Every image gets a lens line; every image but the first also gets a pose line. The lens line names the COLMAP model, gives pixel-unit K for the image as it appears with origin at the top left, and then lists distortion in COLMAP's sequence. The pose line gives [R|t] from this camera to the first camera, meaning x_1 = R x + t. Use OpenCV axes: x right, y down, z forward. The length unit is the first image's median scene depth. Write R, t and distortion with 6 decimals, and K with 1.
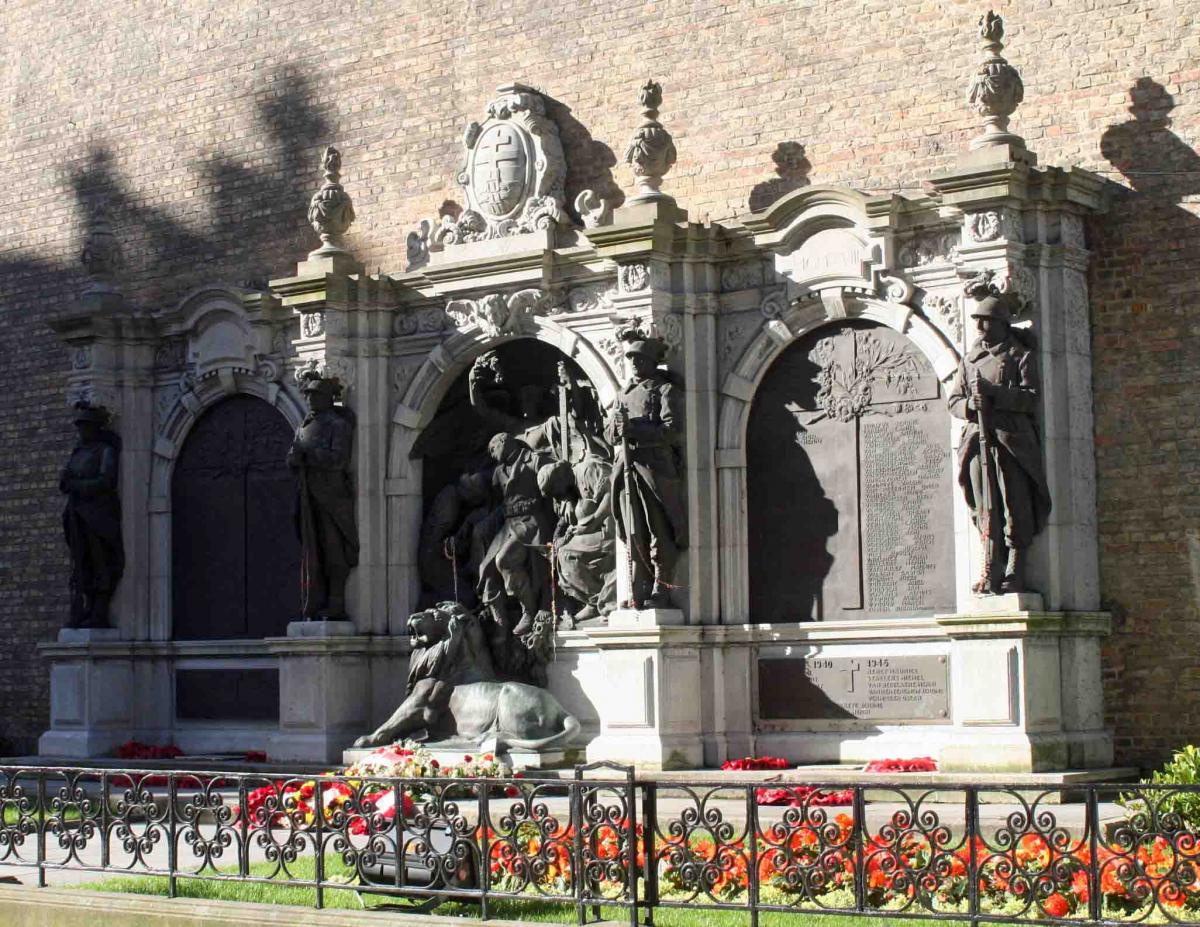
lens RADIAL K [[2141.4, 0, 600.0], [0, 2141.4, 463.5], [0, 0, 1]] dist [0.008134, 0.002867]
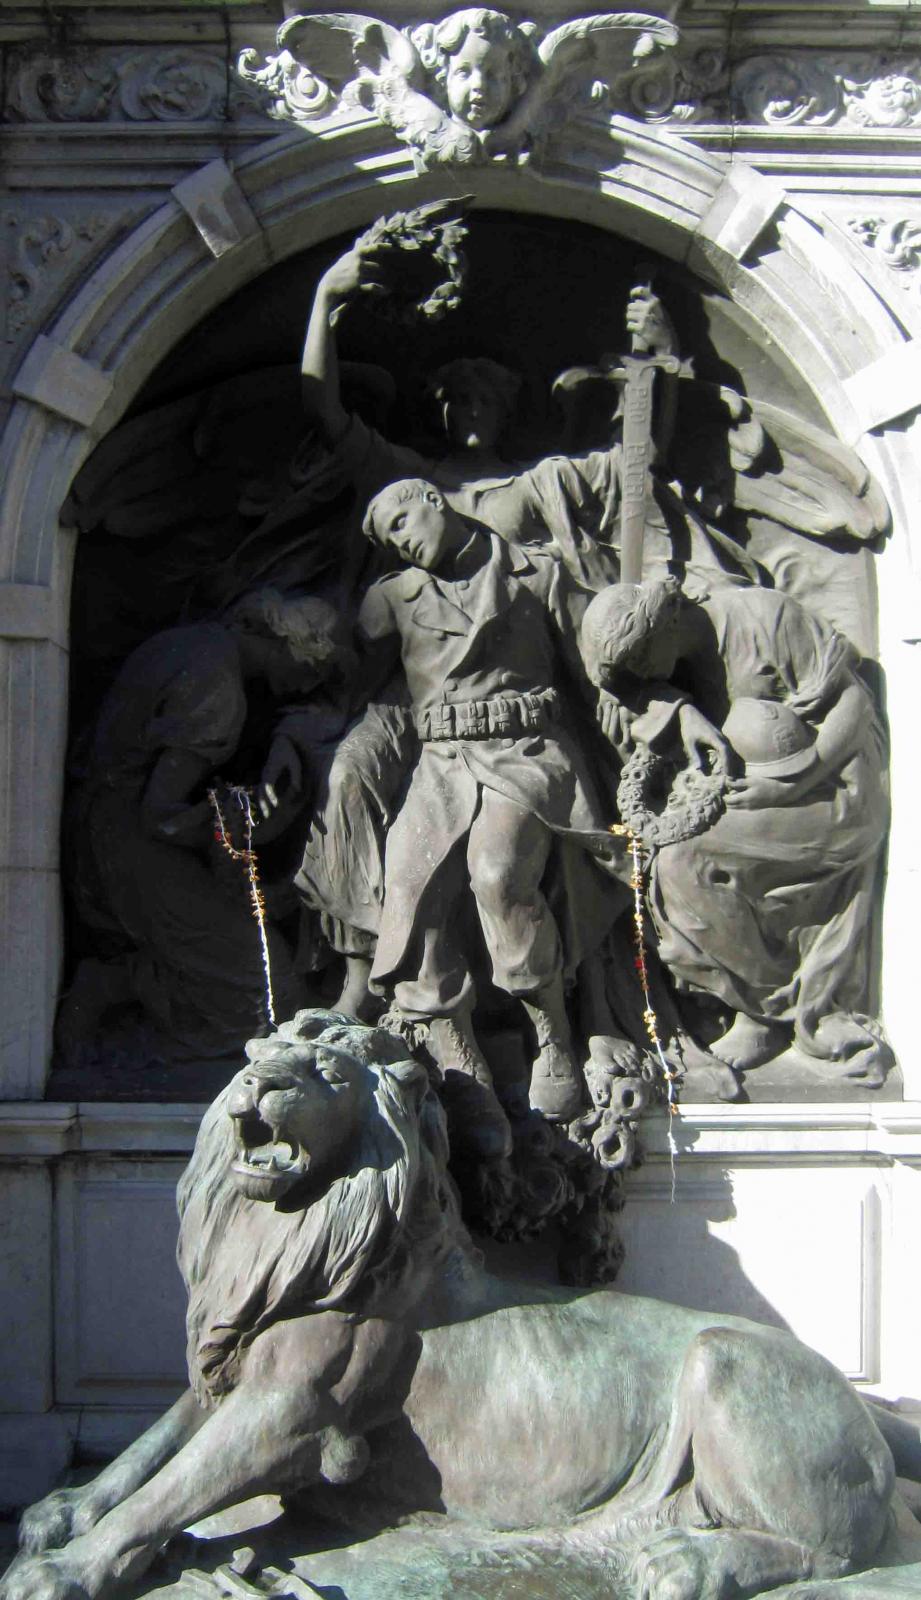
lens RADIAL K [[1449.2, 0, 460.5], [0, 1449.2, 850.6], [0, 0, 1]] dist [-0.015850, -0.006506]
pose [[0.798704, 0.039242, 0.600443, -0.175843], [-0.070363, 0.997116, 0.028430, 0.036529], [-0.597596, -0.064956, 0.799162, 0.845651]]
